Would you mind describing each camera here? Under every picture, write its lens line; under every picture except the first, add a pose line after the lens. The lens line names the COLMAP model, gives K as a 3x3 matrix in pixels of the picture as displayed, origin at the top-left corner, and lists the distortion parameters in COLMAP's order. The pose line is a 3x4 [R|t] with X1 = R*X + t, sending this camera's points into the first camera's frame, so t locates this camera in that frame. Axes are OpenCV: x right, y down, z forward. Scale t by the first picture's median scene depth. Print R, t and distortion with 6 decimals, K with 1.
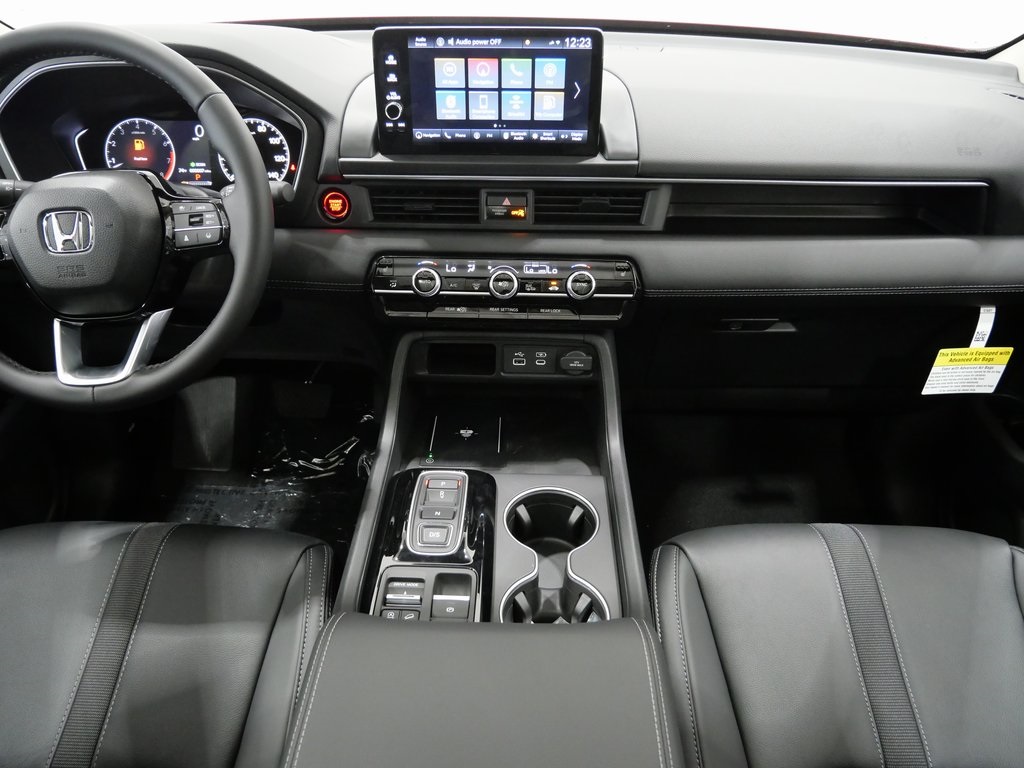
lens RADIAL K [[721.3, 0, 510.5], [0, 721.3, 379.5], [0, 0, 1]] dist [-0.040765, 0.006174]
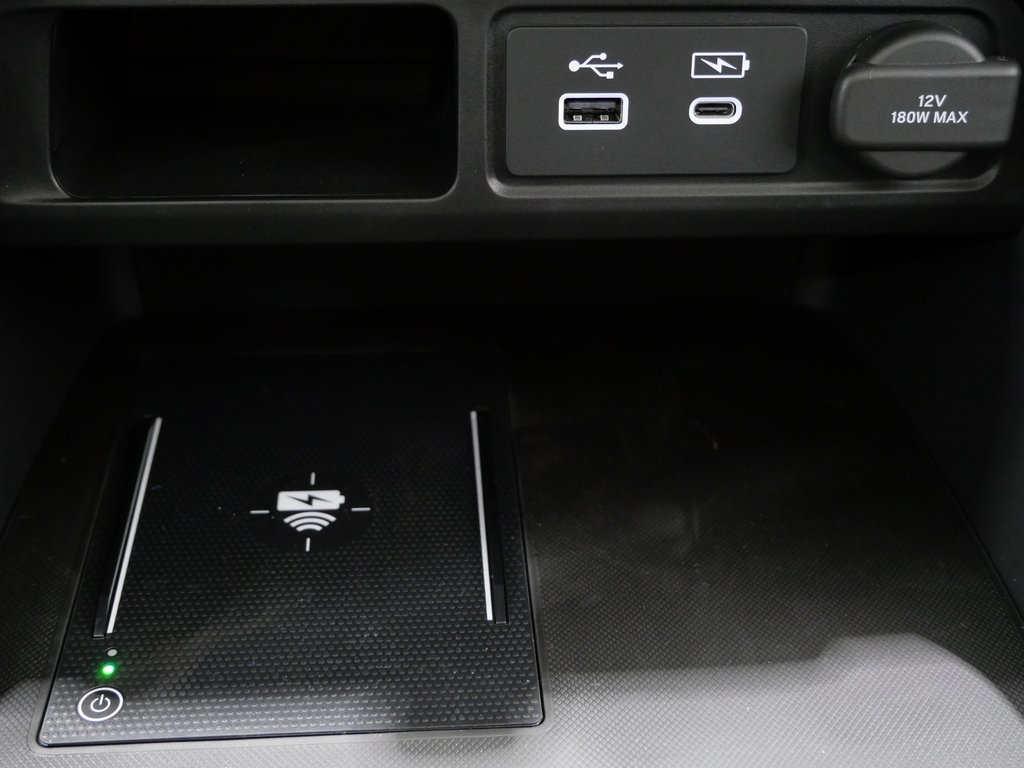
lens RADIAL K [[1339.6, 0, 512.8], [0, 1339.6, 385.0], [0, 0, 1]] dist [-0.001105, 0.000000]
pose [[0.995920, -0.045176, 0.078118, -0.037930], [0.035622, 0.992178, 0.119643, 0.001603], [-0.082912, -0.116372, 0.989739, 0.728202]]
